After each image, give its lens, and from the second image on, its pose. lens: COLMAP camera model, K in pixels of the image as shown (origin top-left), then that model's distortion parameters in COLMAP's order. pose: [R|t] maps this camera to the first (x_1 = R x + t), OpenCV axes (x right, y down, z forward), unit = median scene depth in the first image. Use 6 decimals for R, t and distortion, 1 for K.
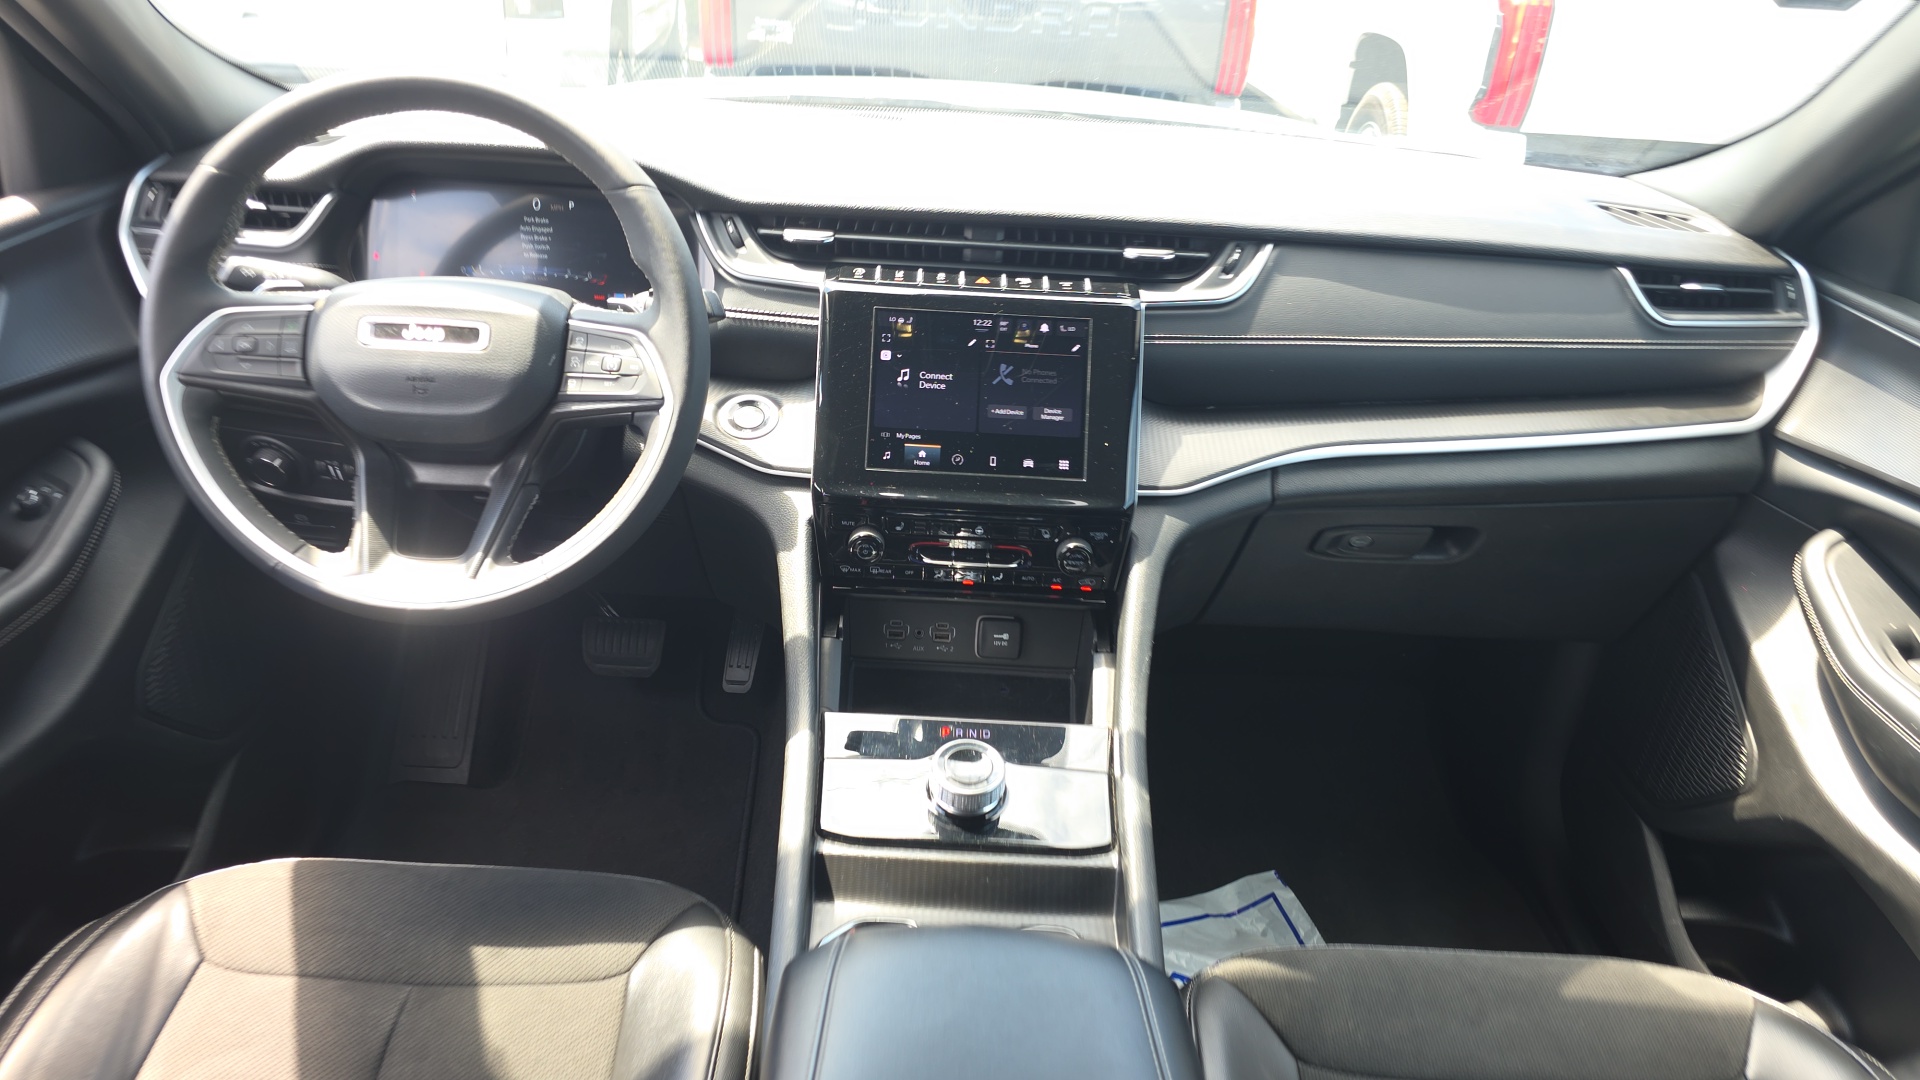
lens RADIAL K [[1300.8, 0, 955.6], [0, 1300.8, 559.3], [0, 0, 1]] dist [0.077615, -0.109718]
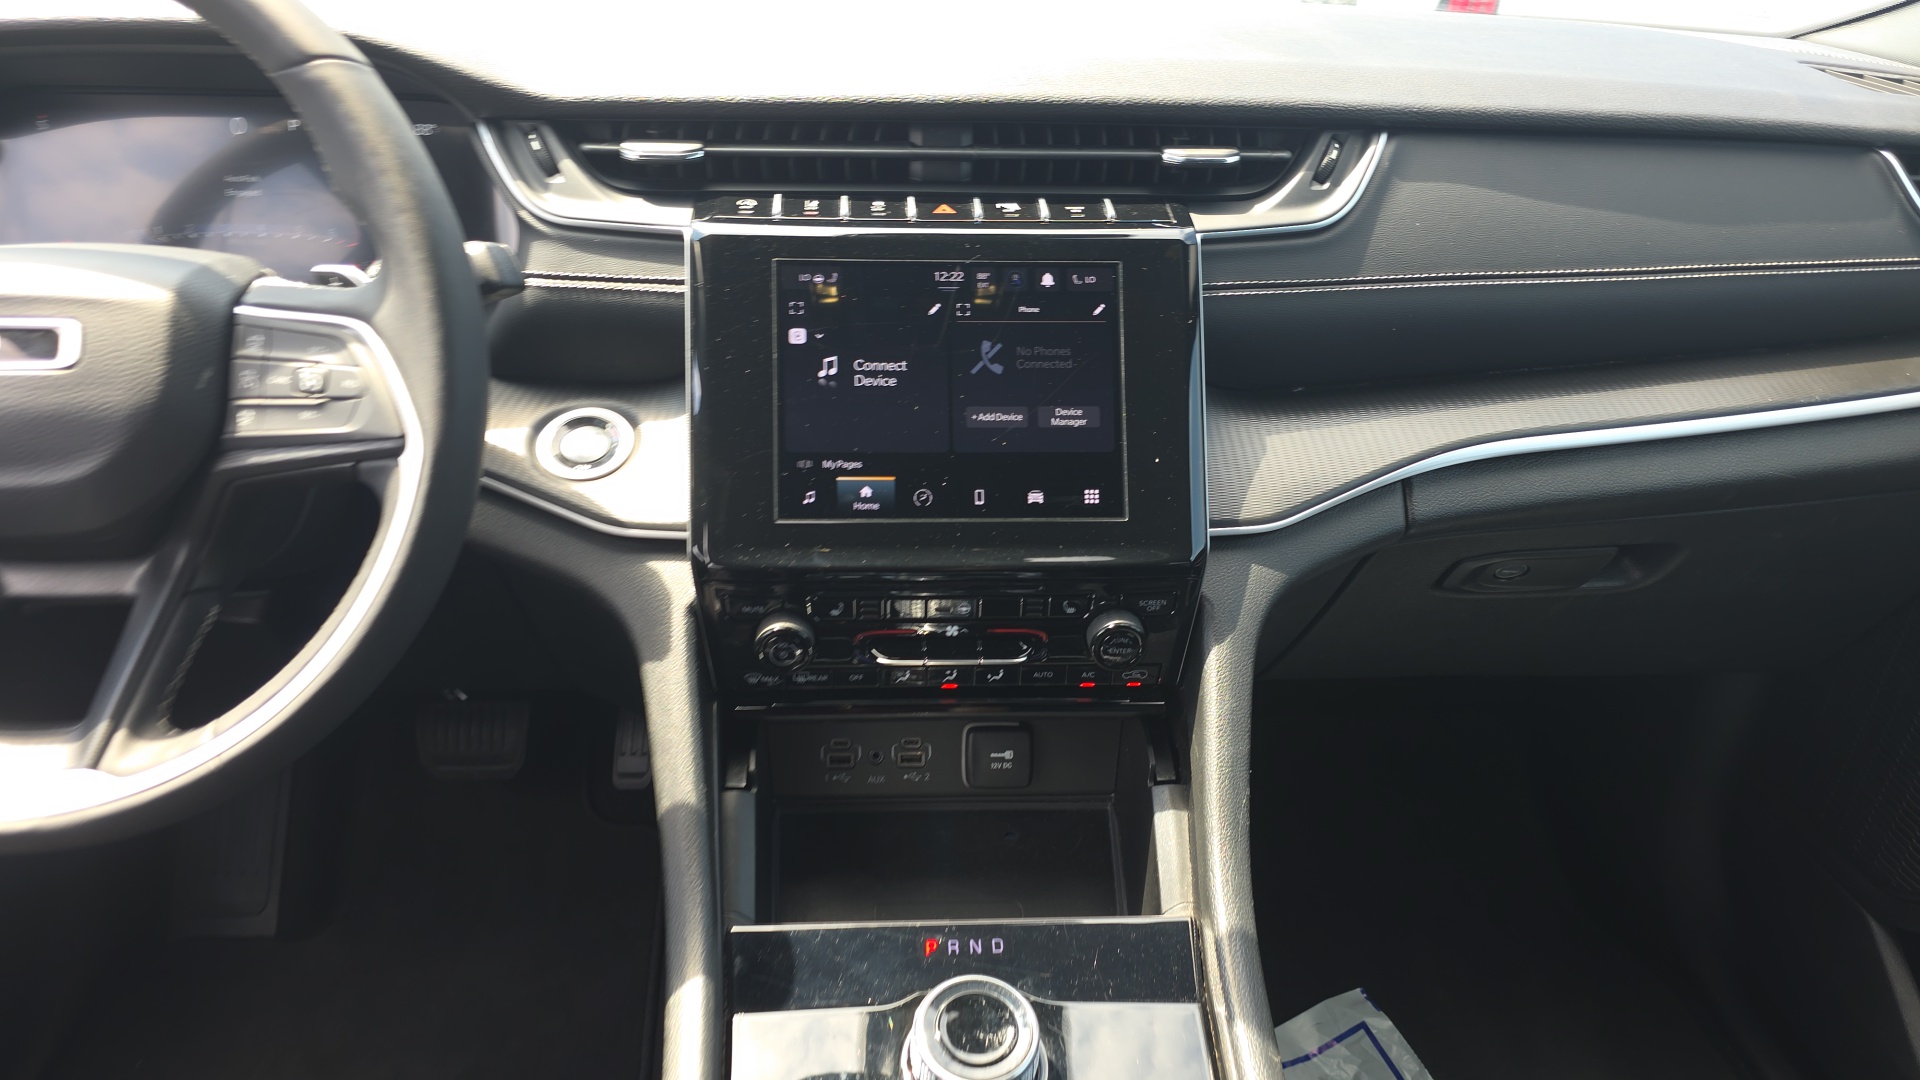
lens RADIAL K [[1314.8, 0, 960.1], [0, 1314.8, 564.7], [0, 0, 1]] dist [0.052594, -0.069561]
pose [[0.997132, -0.059093, 0.047285, -0.012271], [0.057517, 0.997765, 0.034017, -0.064426], [-0.049189, -0.031199, 0.998302, 0.363378]]
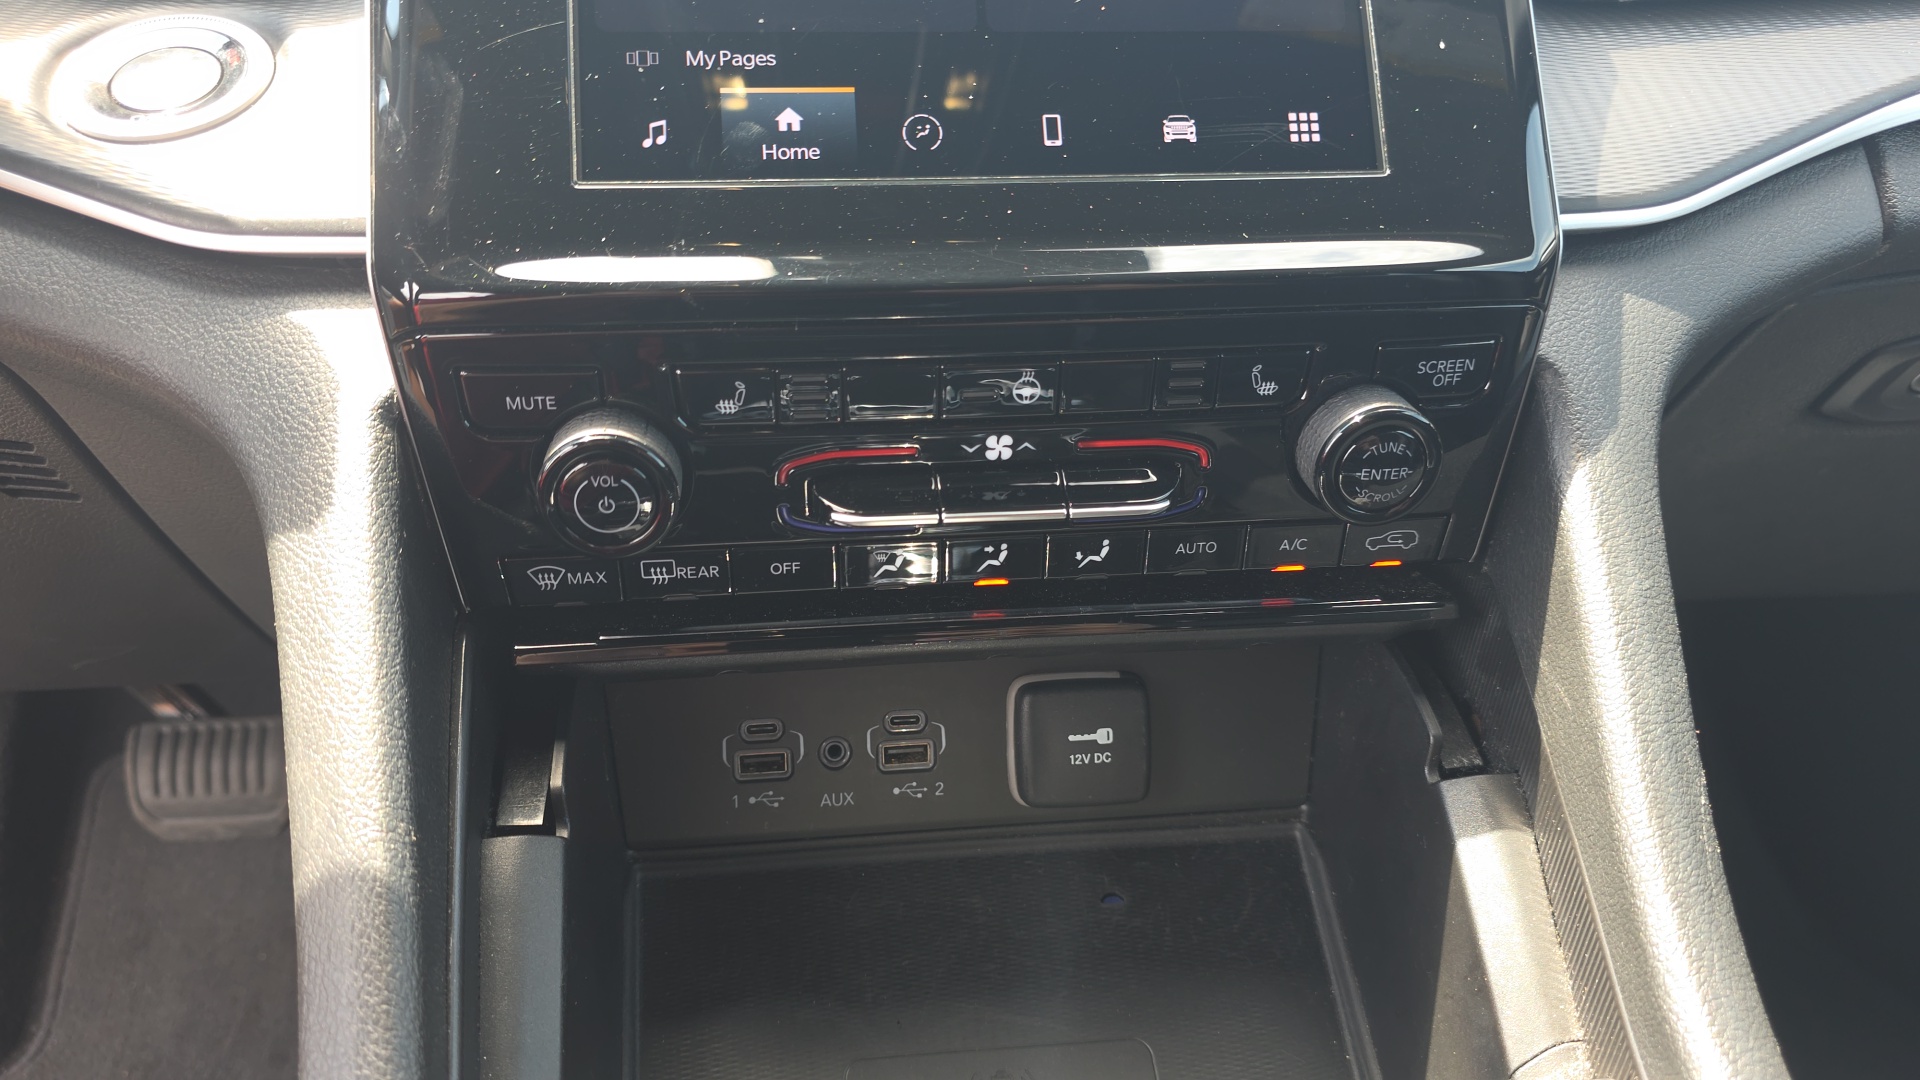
lens RADIAL K [[1339.5, 0, 960.0], [0, 1339.5, 540.0], [0, 0, 1]] dist [0.046934, -0.078620]
pose [[0.991353, -0.096276, 0.089159, -0.023423], [0.096739, 0.995309, -0.000873, 0.008279], [-0.088657, 0.009491, 0.996017, 0.714692]]
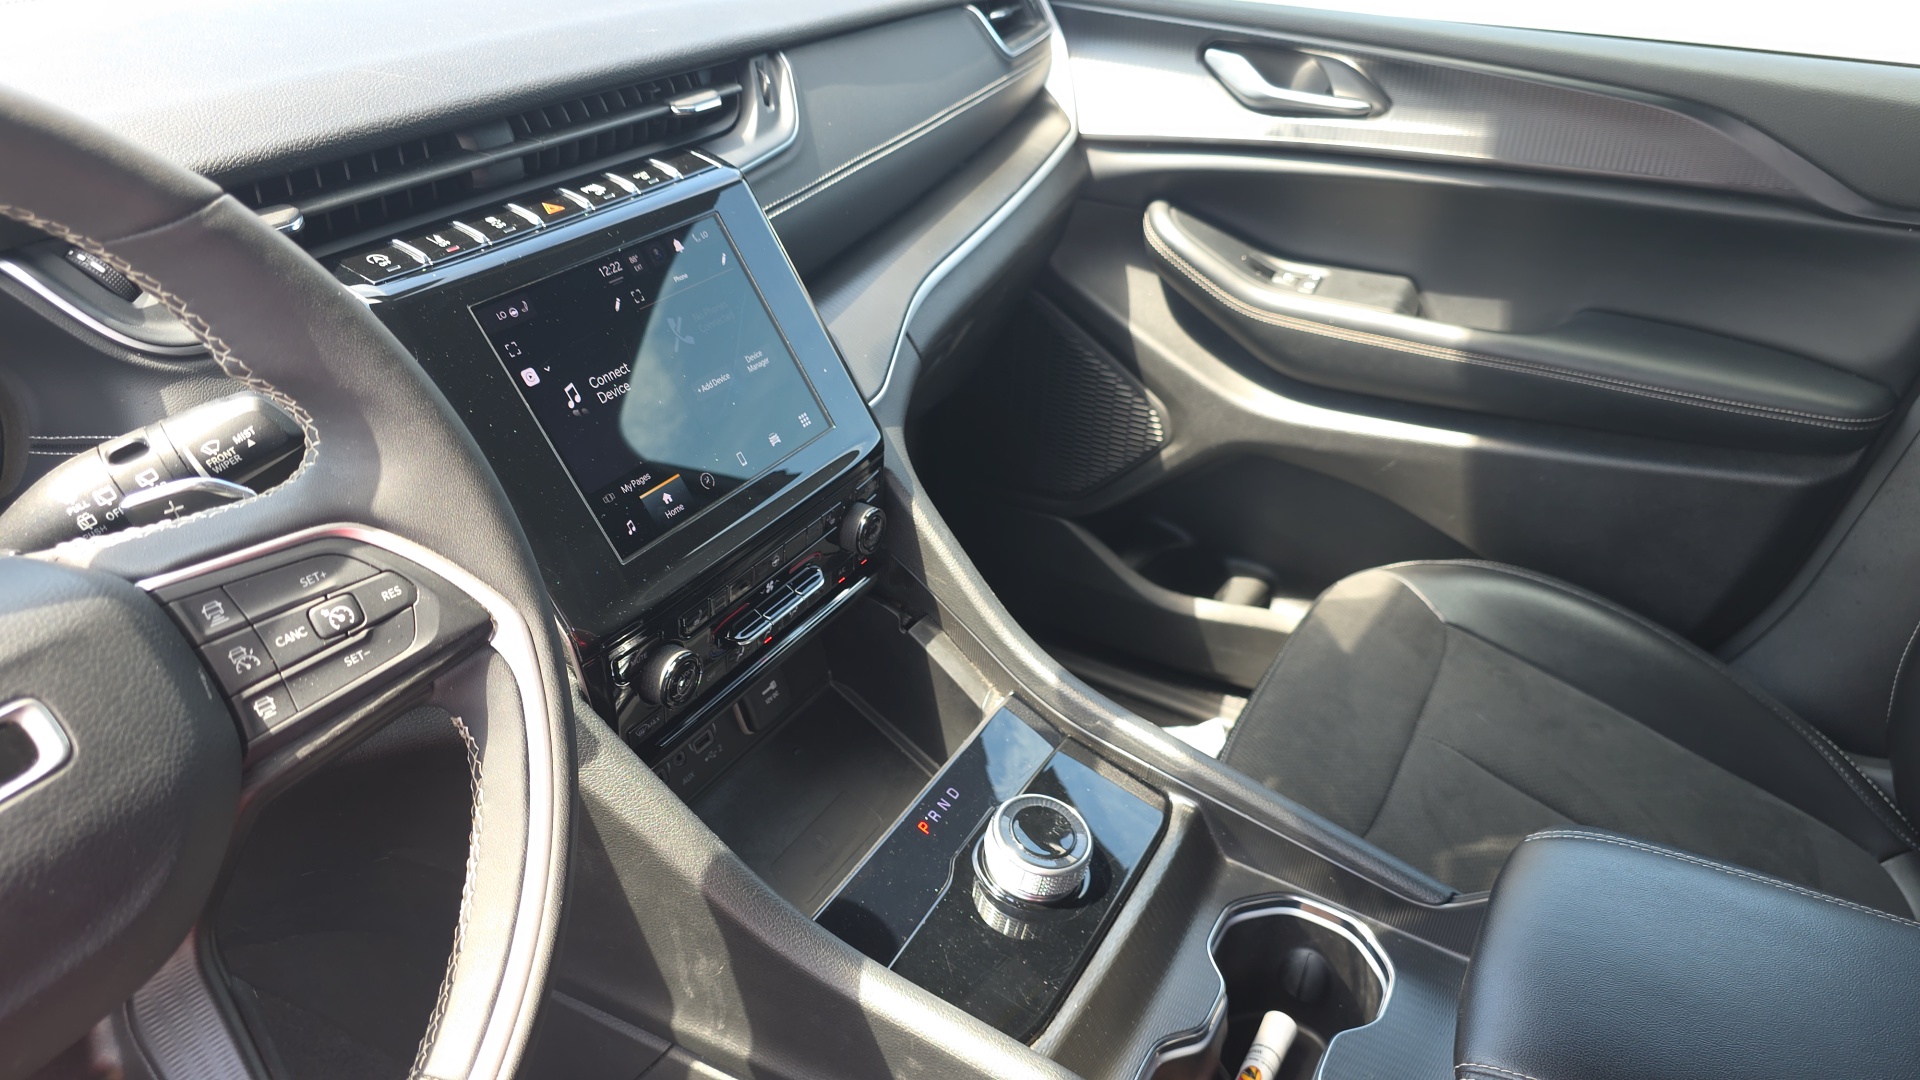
lens RADIAL K [[1314.6, 0, 960.0], [0, 1314.6, 540.0], [0, 0, 1]] dist [0.042422, -0.070863]
pose [[0.490175, -0.478828, 0.728322, -0.414636], [0.387436, 0.868199, 0.310038, -0.200651], [-0.780783, 0.130205, 0.611085, 0.509945]]
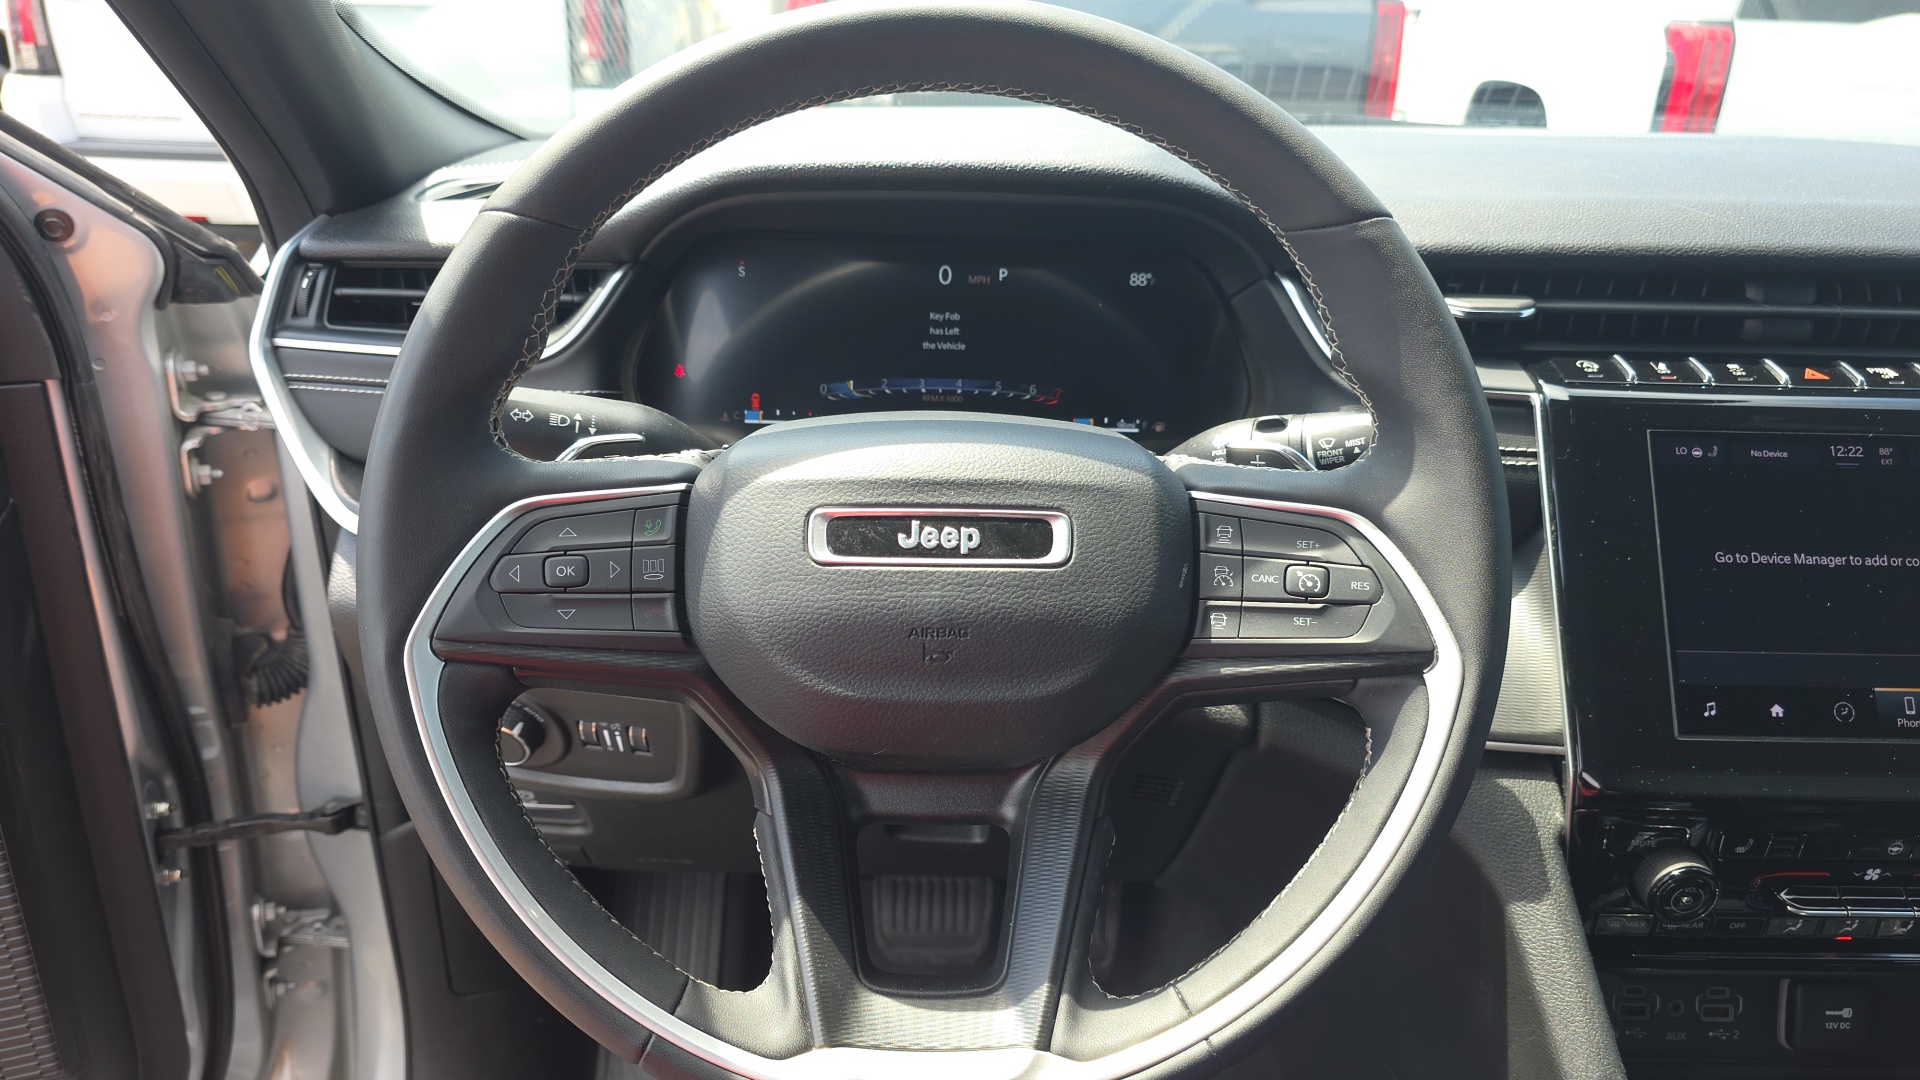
lens RADIAL K [[1321.6, 0, 960.0], [0, 1321.6, 540.0], [0, 0, 1]] dist [0.050928, -0.071907]
pose [[0.999372, -0.034980, -0.005627, -0.344836], [0.034469, 0.996672, -0.073872, -0.117374], [0.008192, 0.073632, 0.997252, 0.452897]]
